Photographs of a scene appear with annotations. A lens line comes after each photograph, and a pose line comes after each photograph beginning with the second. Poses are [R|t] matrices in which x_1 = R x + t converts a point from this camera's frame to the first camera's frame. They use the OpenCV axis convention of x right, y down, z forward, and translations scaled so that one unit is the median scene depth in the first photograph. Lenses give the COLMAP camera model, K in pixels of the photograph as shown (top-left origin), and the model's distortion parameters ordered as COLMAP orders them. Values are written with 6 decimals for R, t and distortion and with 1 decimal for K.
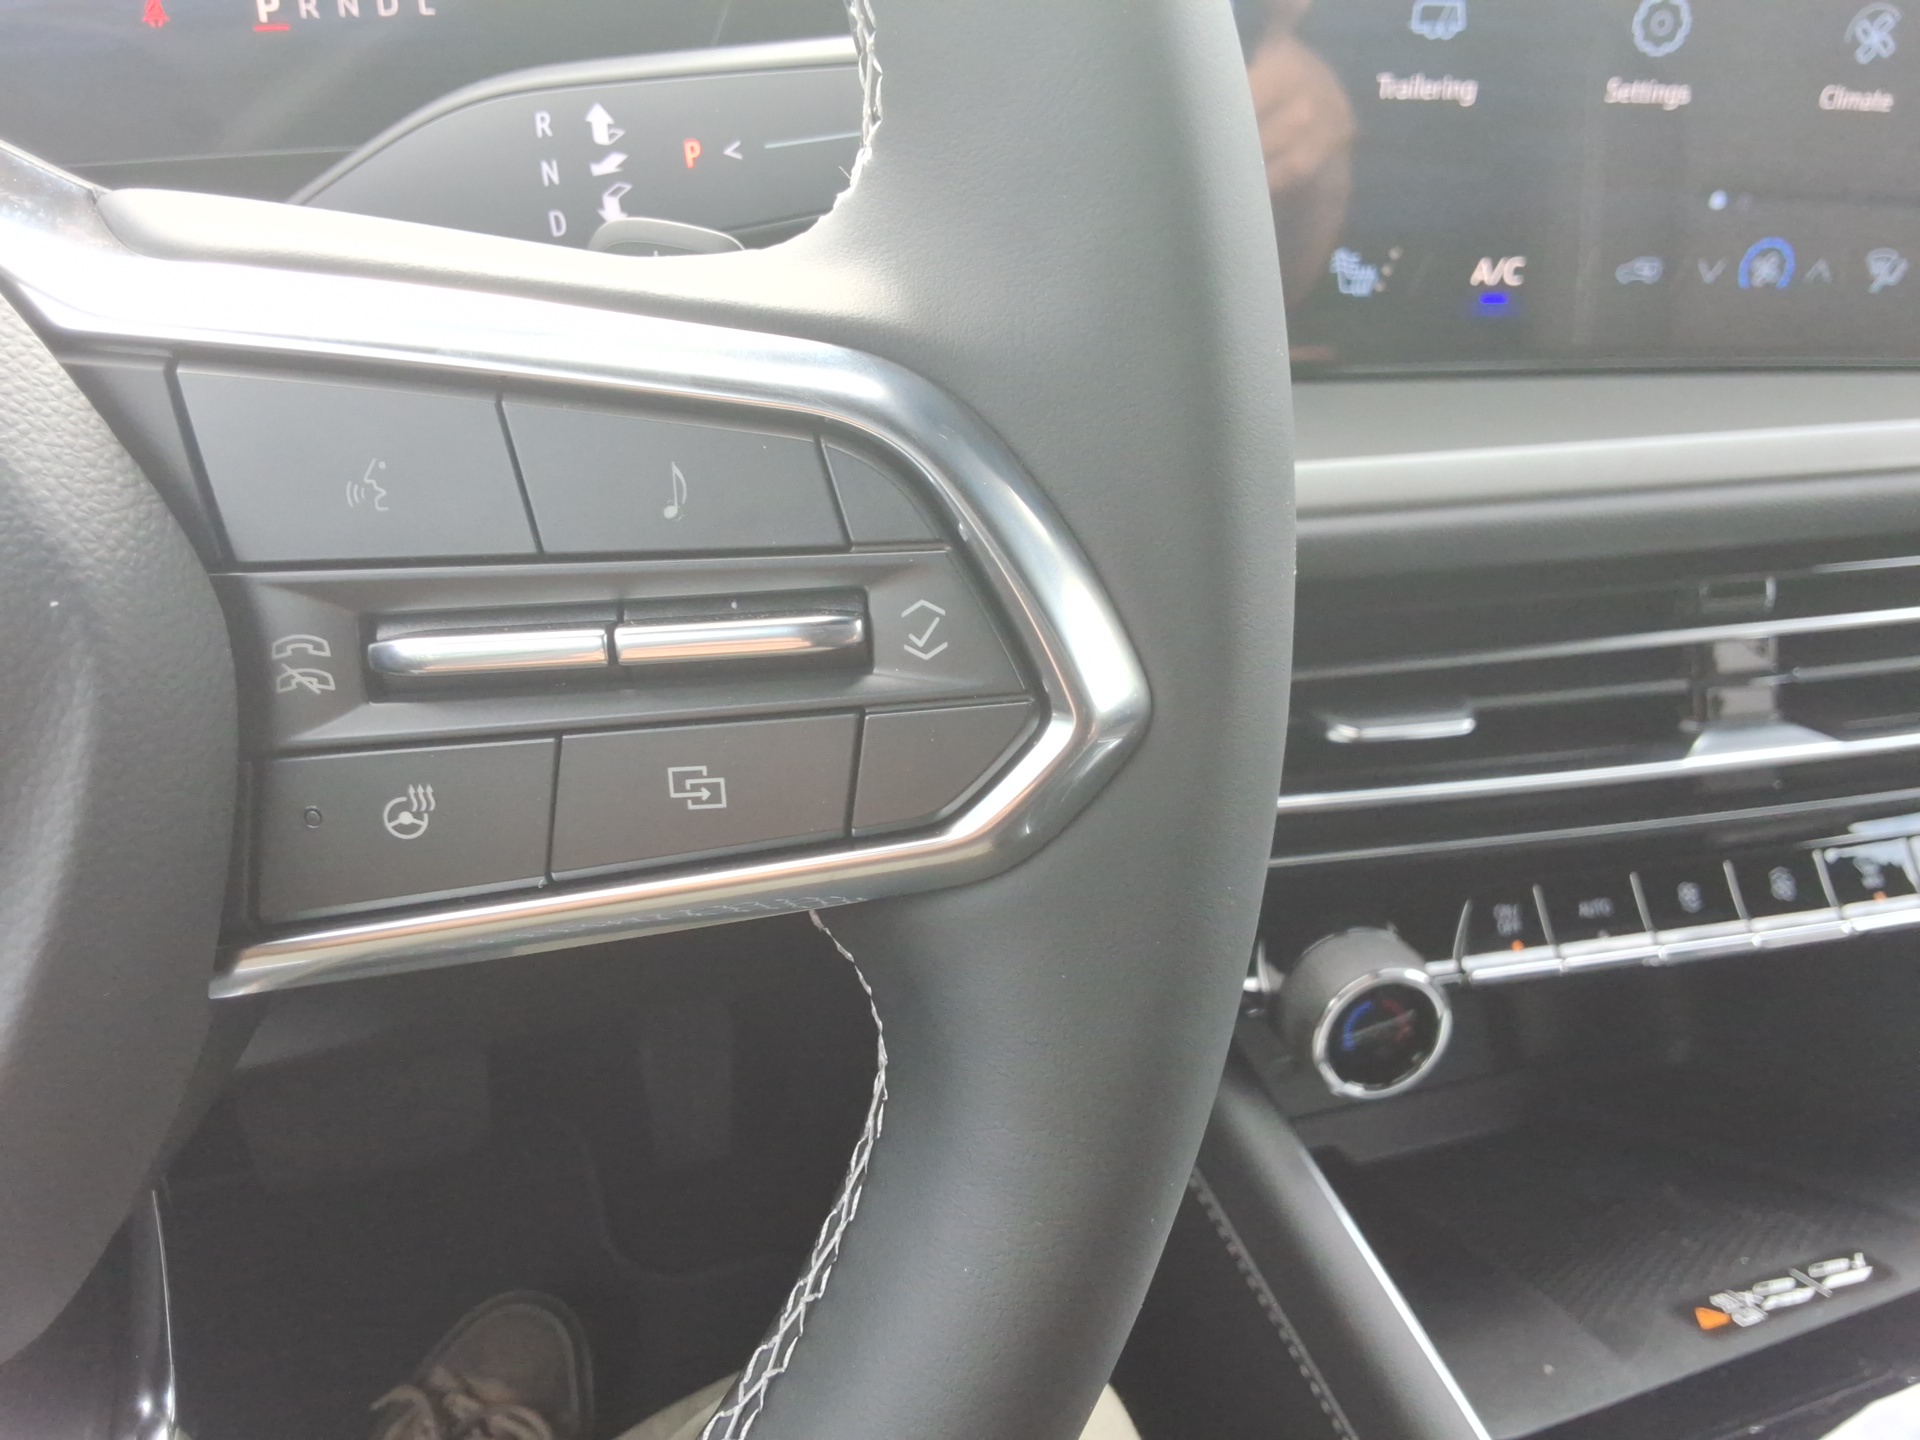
lens RADIAL K [[1541.0, 0, 971.5], [0, 1541.0, 736.2], [0, 0, 1]] dist [0.143121, -0.225859]
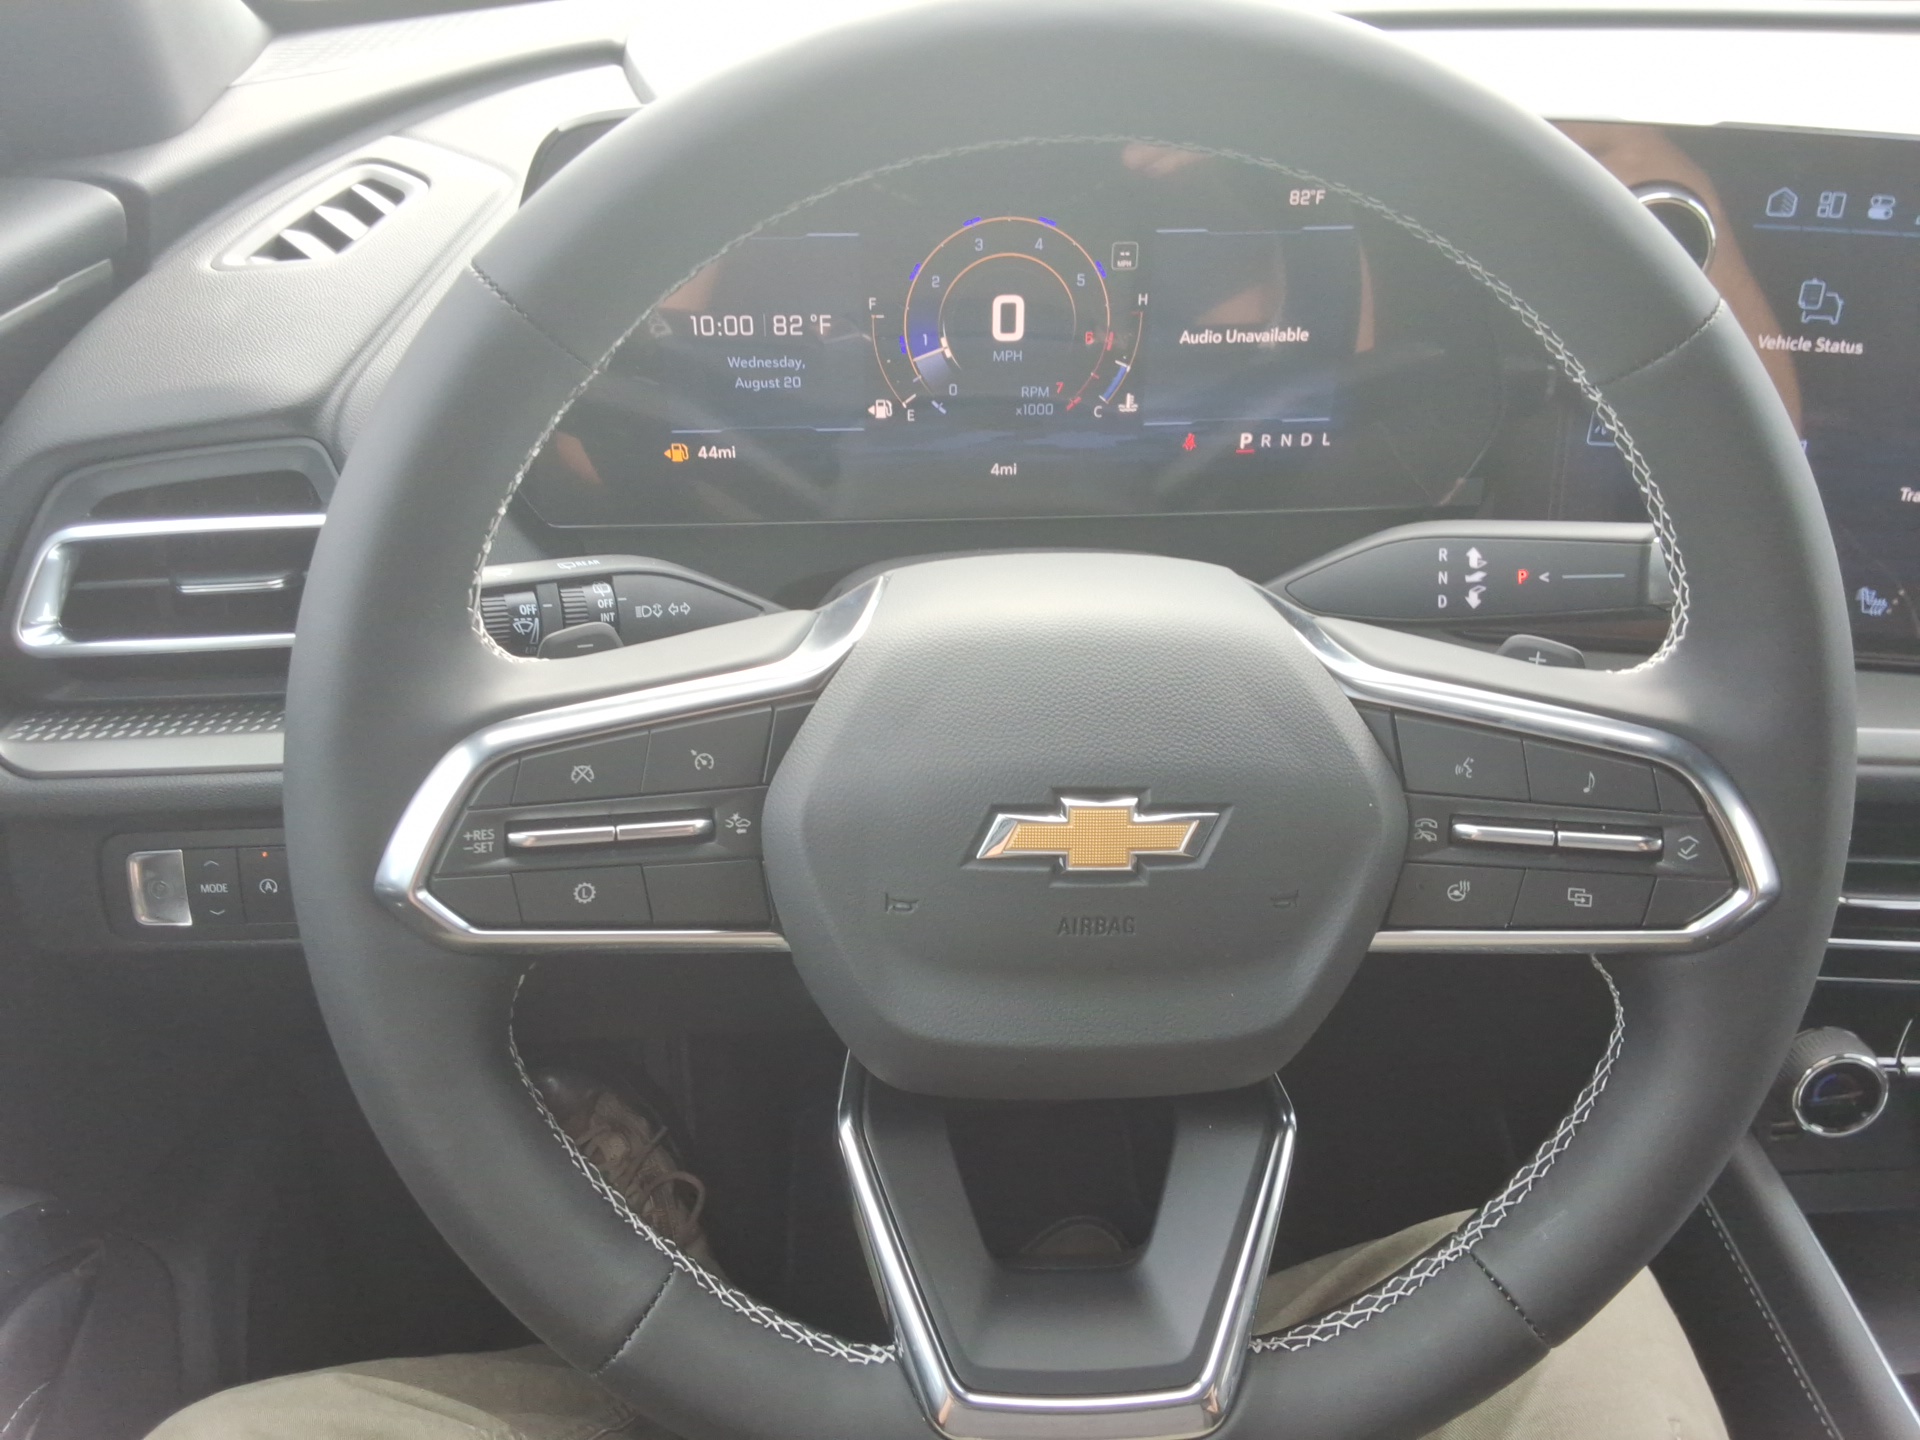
lens RADIAL K [[1541.0, 0, 971.5], [0, 1541.0, 736.2], [0, 0, 1]] dist [0.143121, -0.225859]
pose [[0.965198, 0.110016, -0.237252, -0.363456], [-0.119745, 0.992439, -0.026948, -0.025873], [0.232493, 0.054420, 0.971074, -1.126254]]
